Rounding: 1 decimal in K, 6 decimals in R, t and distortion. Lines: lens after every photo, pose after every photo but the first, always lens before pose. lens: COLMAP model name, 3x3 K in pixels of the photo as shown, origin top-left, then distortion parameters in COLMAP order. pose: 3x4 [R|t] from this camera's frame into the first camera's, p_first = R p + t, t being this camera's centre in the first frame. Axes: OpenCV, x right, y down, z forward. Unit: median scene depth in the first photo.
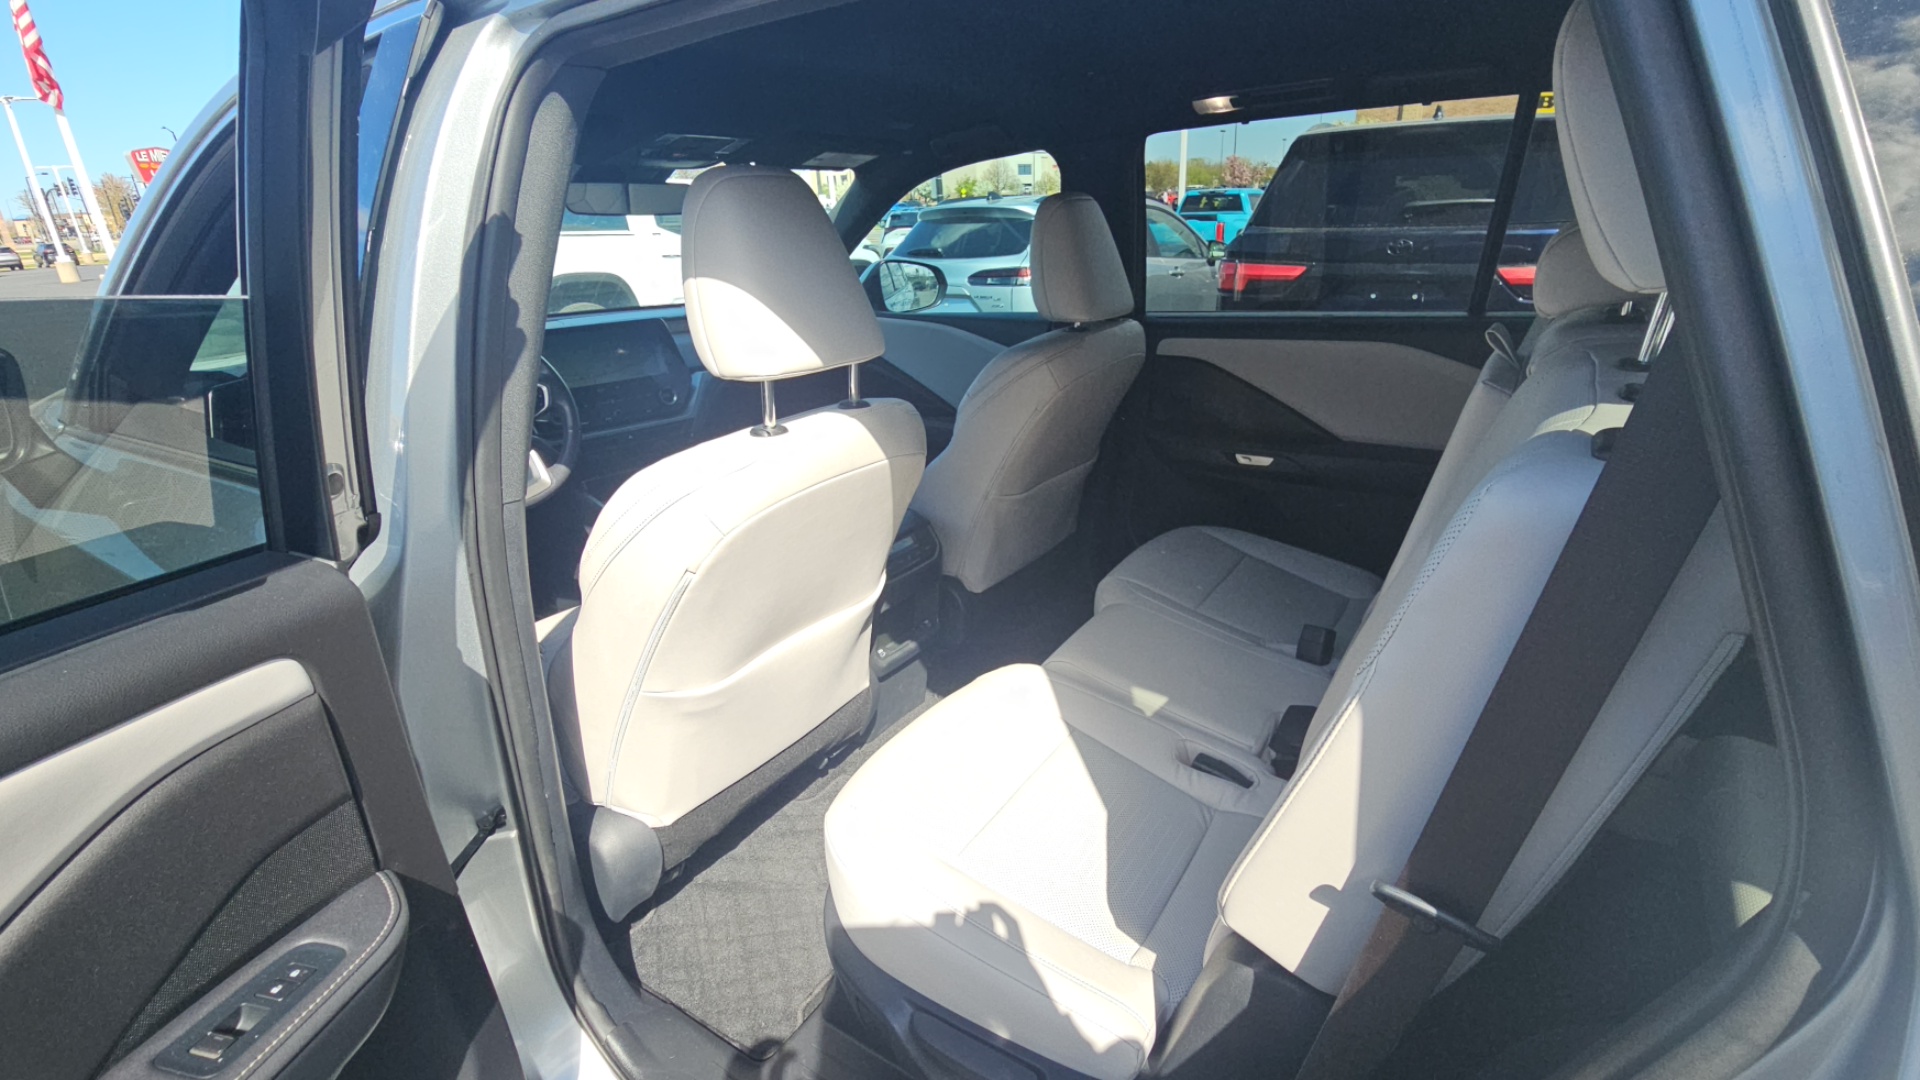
lens RADIAL K [[857.7, 0, 981.2], [0, 857.7, 544.7], [0, 0, 1]] dist [0.008697, -0.007699]
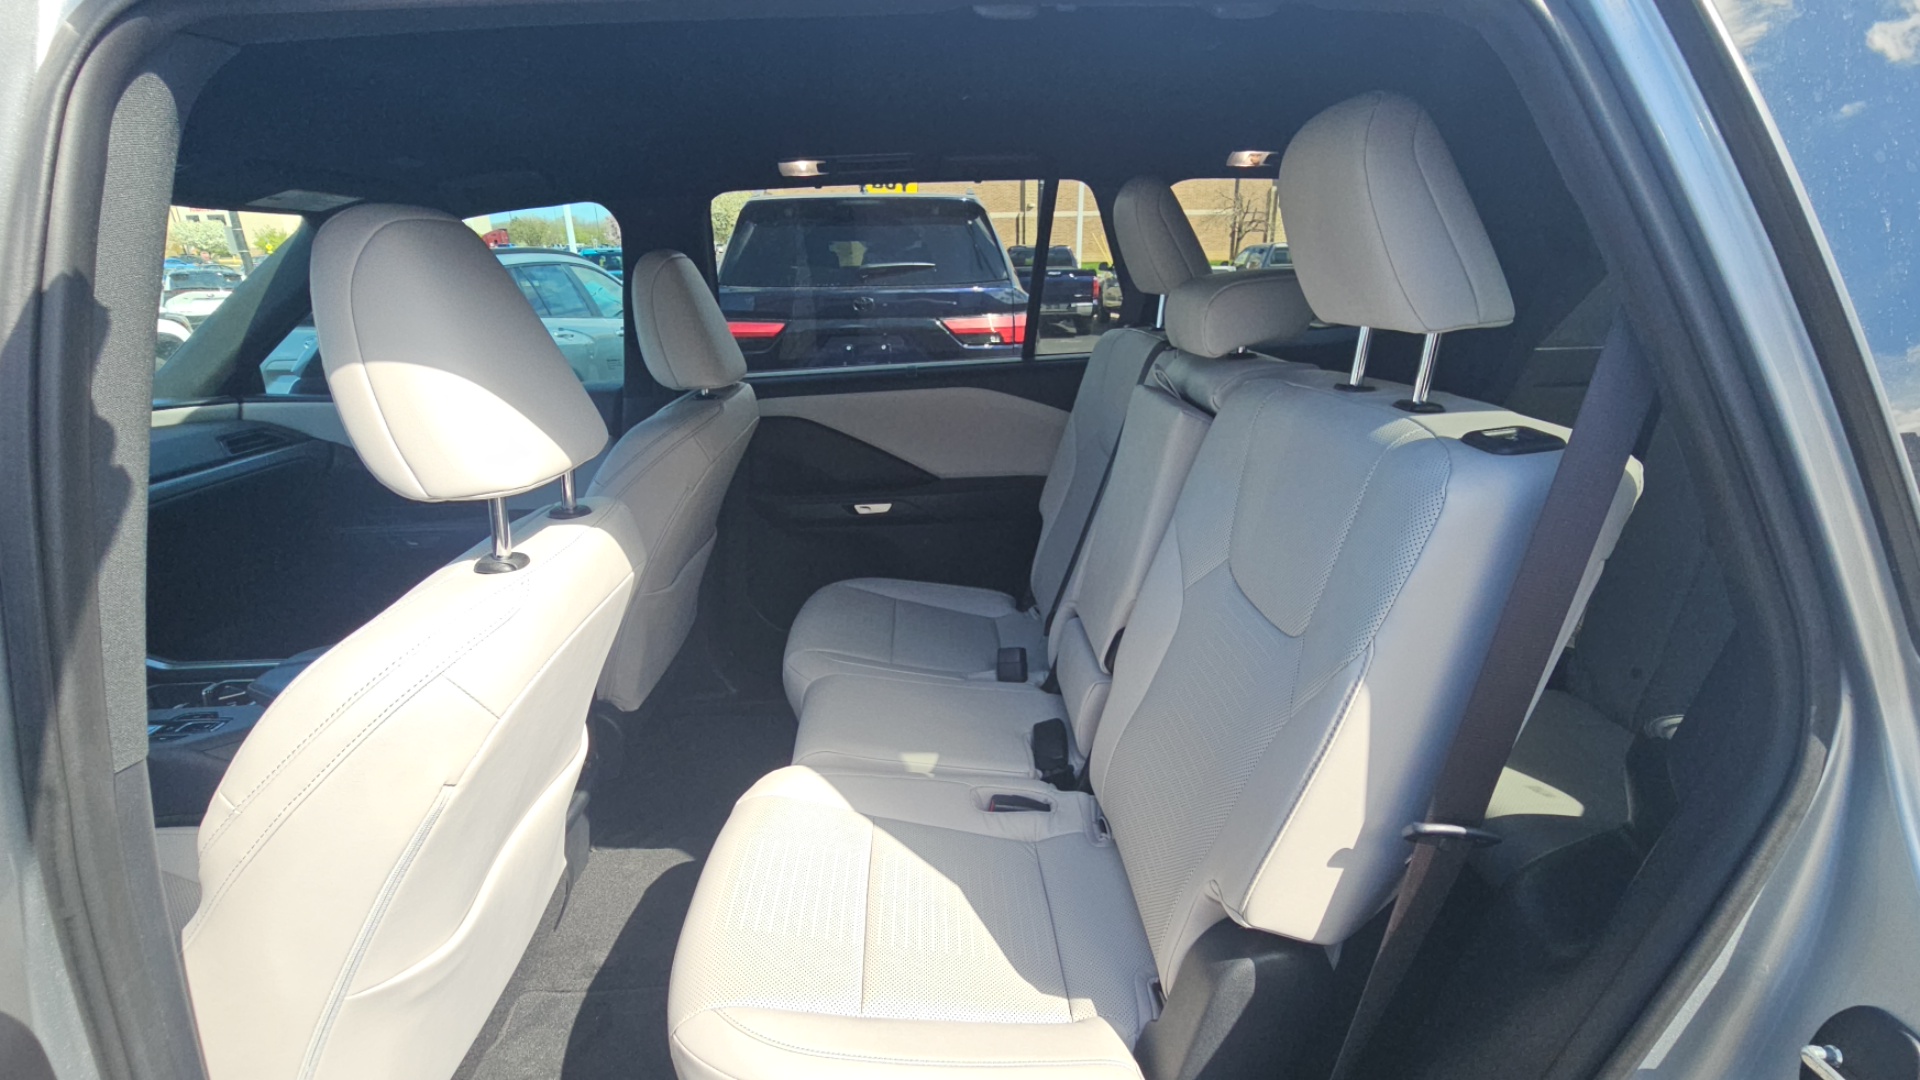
lens RADIAL K [[857.7, 0, 978.2], [0, 857.7, 546.8], [0, 0, 1]] dist [0.008697, -0.007699]
pose [[0.799499, -0.179558, 0.573202, -0.218412], [0.213559, 0.976896, 0.008146, -0.042484], [-0.561421, 0.115900, 0.819374, 0.110452]]
